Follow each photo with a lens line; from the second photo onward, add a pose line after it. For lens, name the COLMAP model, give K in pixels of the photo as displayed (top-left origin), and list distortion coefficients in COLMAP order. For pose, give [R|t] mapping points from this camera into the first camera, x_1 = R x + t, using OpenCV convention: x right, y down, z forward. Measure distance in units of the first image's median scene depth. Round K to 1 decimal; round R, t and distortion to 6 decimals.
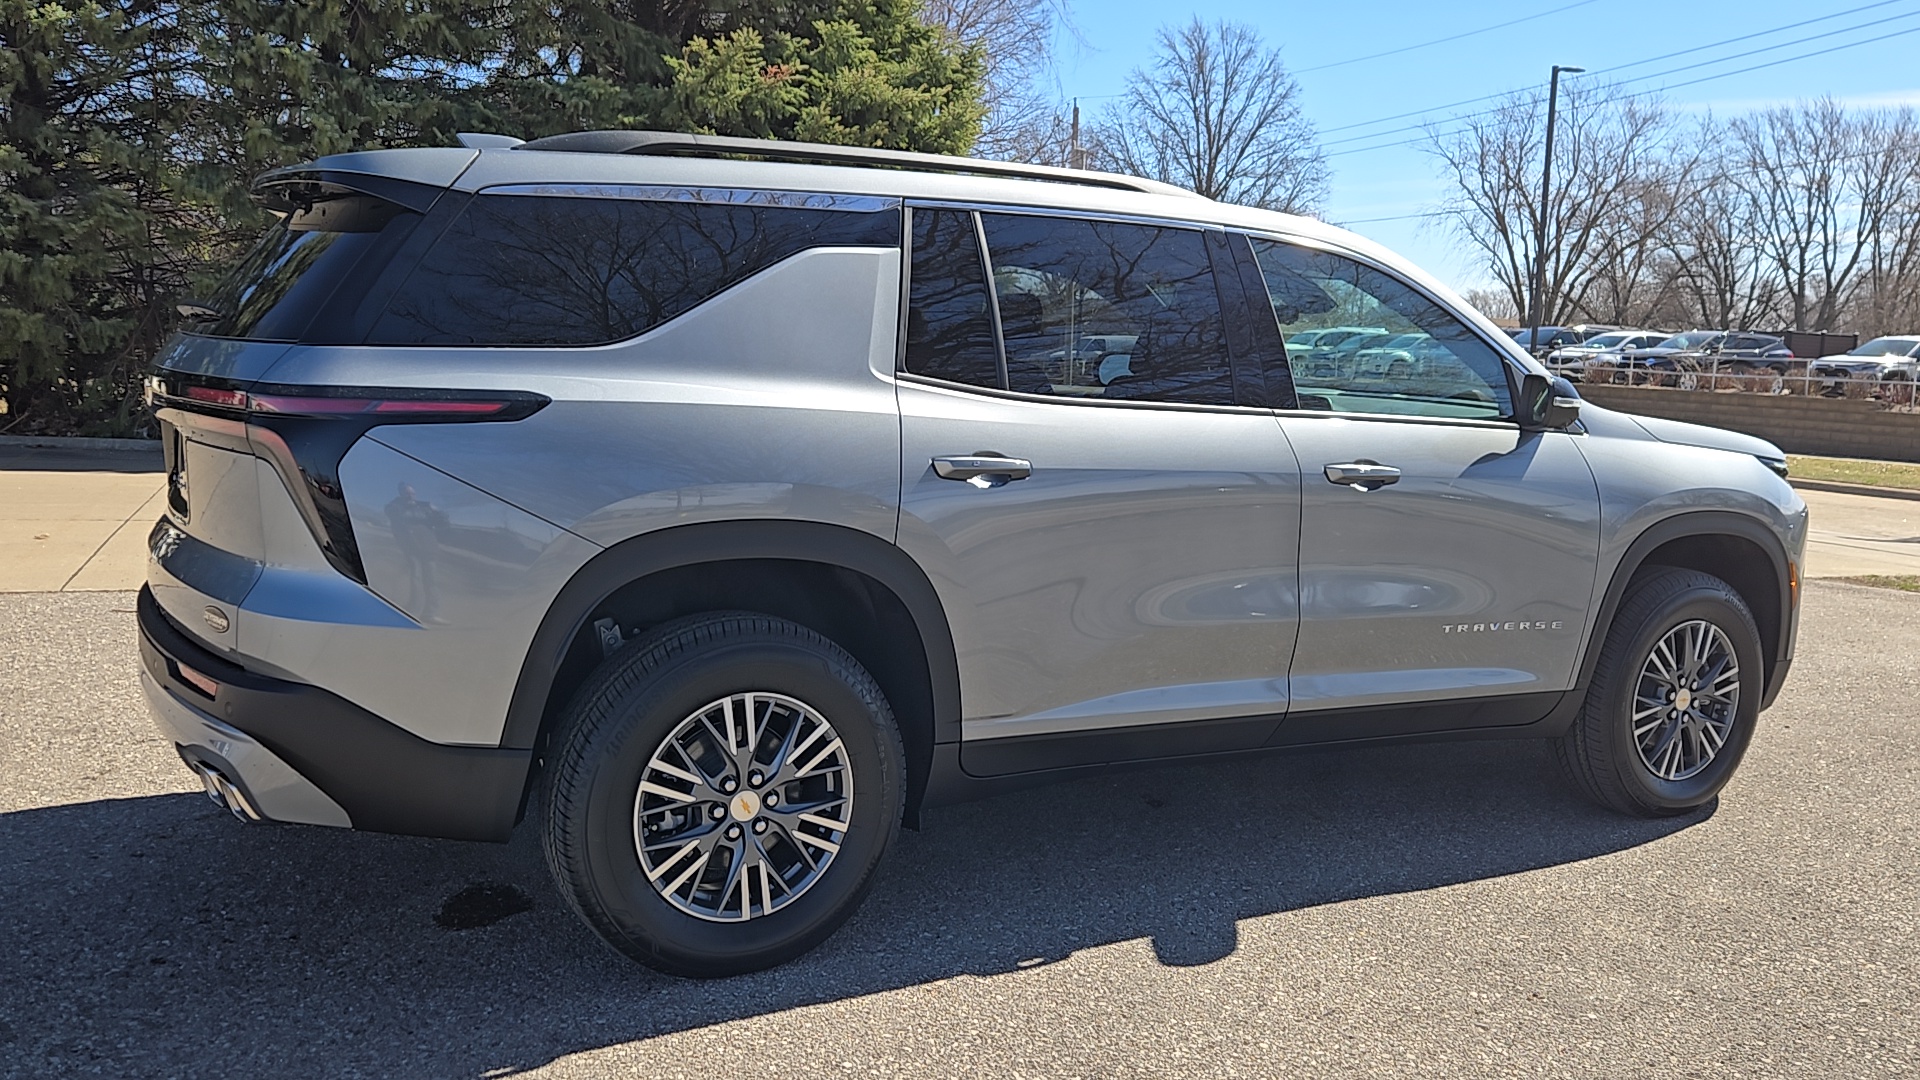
lens RADIAL K [[1559.4, 0, 959.3], [0, 1559.4, 545.4], [0, 0, 1]] dist [0.007782, -0.008235]
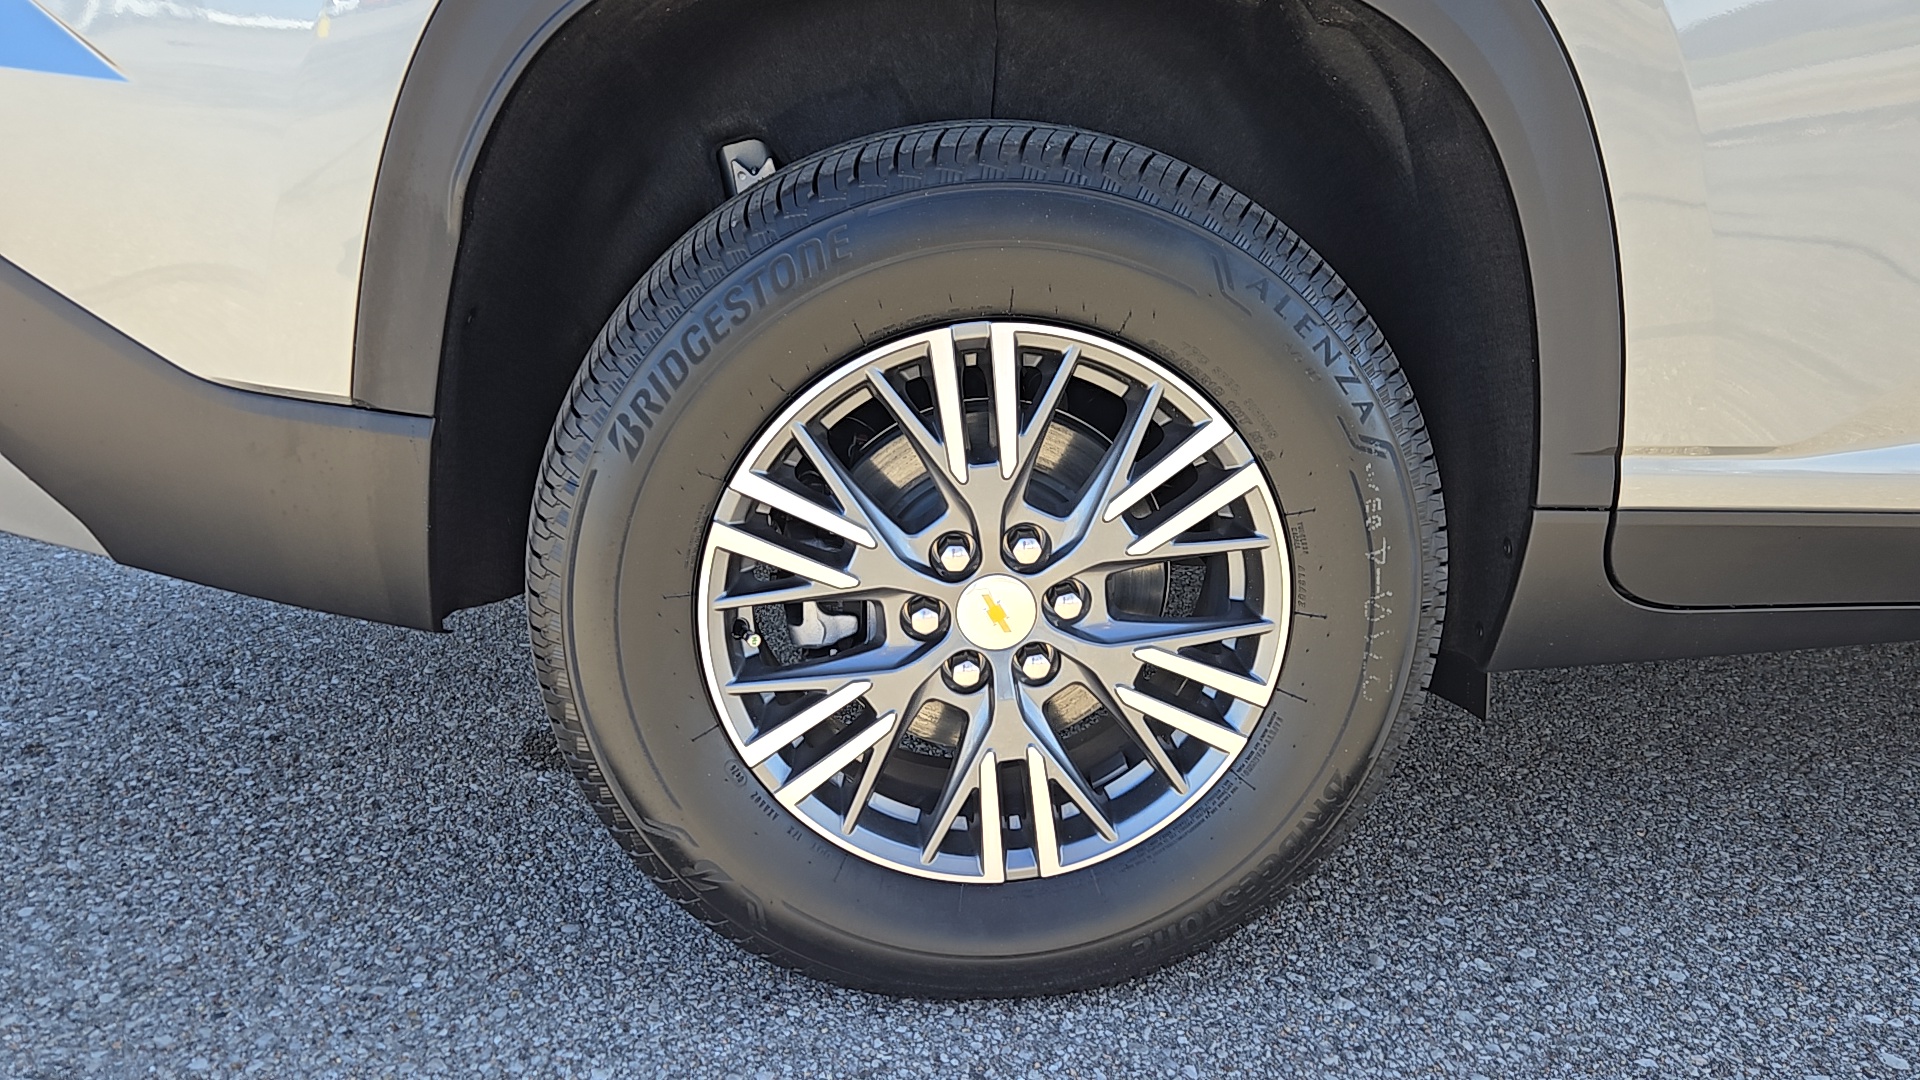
lens RADIAL K [[1560.2, 0, 954.6], [0, 1560.2, 539.7], [0, 0, 1]] dist [0.005421, -0.001804]
pose [[0.895743, 0.109396, -0.430903, 0.022244], [-0.037447, 0.984373, 0.172067, 0.079447], [0.442993, -0.137992, 0.885842, 0.635452]]
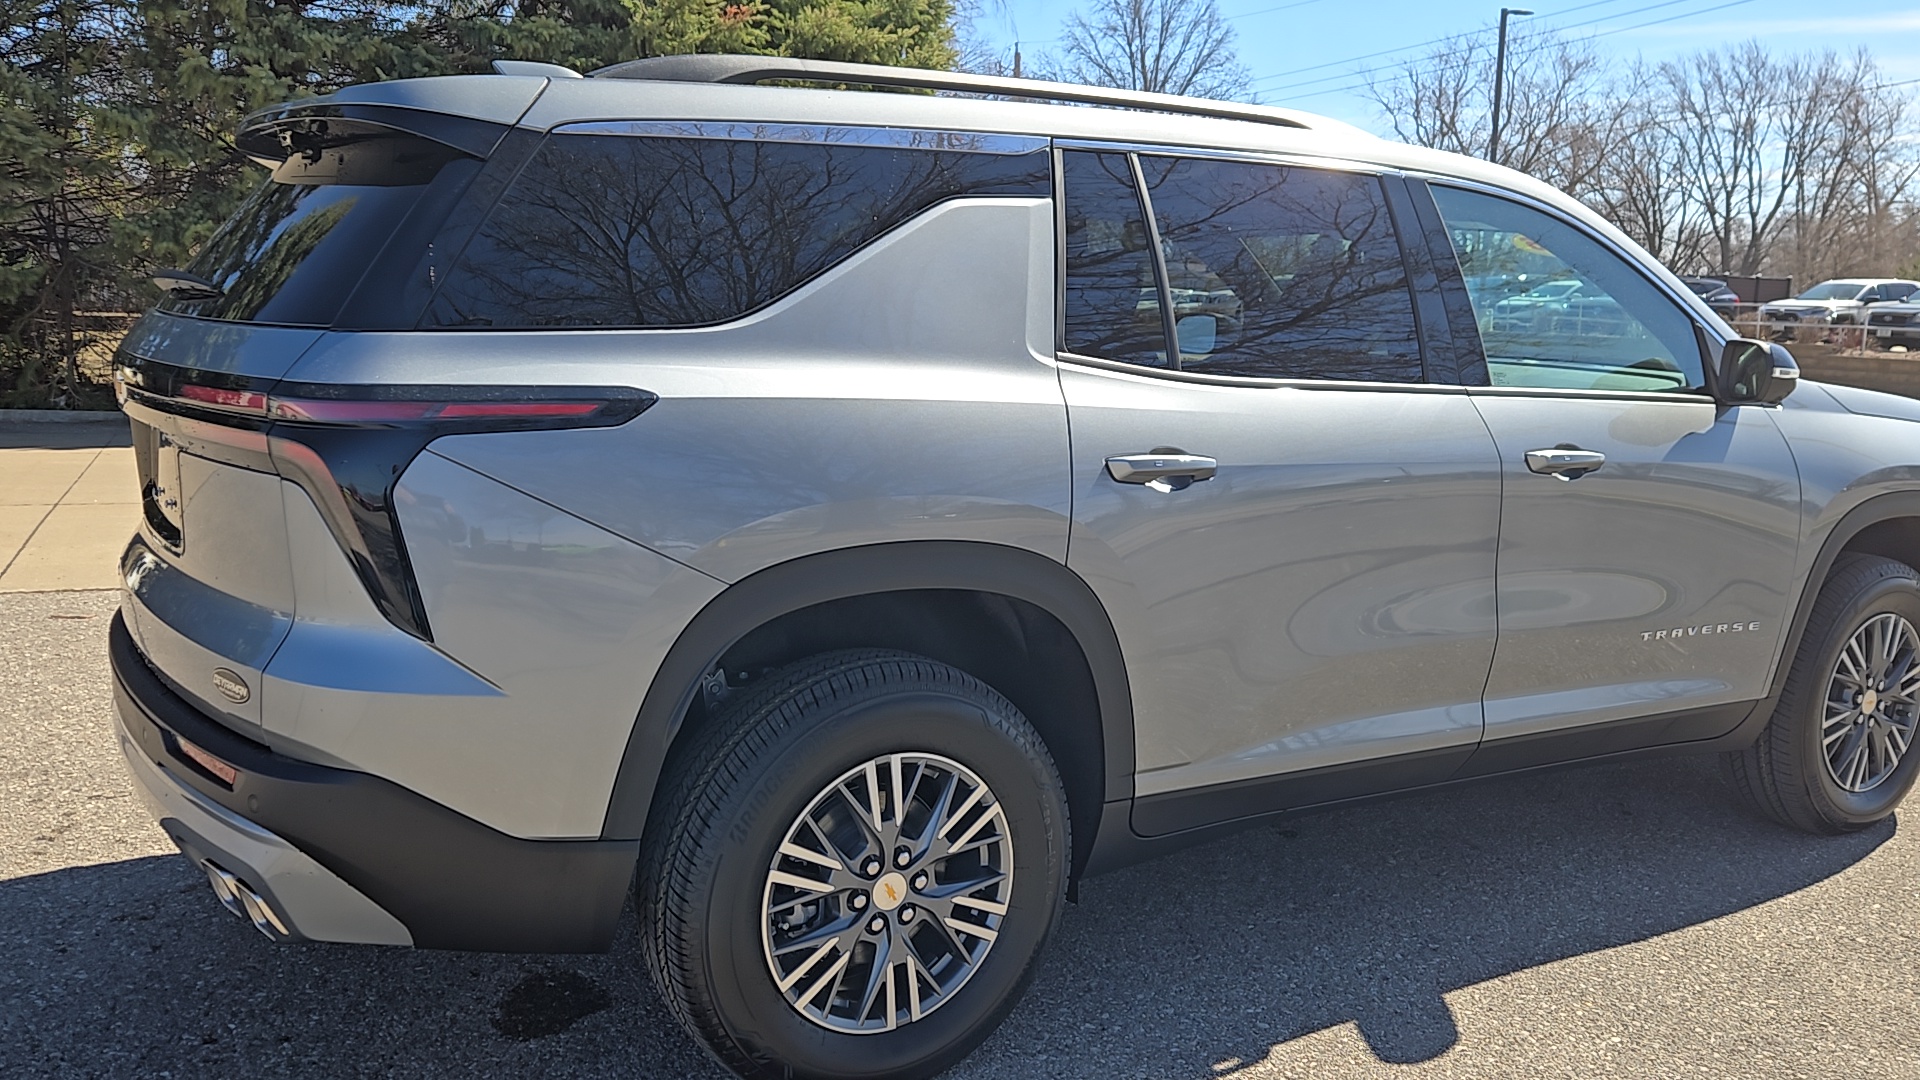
lens RADIAL K [[1560.2, 0, 954.6], [0, 1560.2, 539.7], [0, 0, 1]] dist [0.005421, -0.001804]
pose [[0.999043, -0.015829, 0.040780, -0.131737], [0.014704, 0.999507, 0.027731, -0.037246], [-0.041199, -0.027105, 0.998783, 0.189332]]
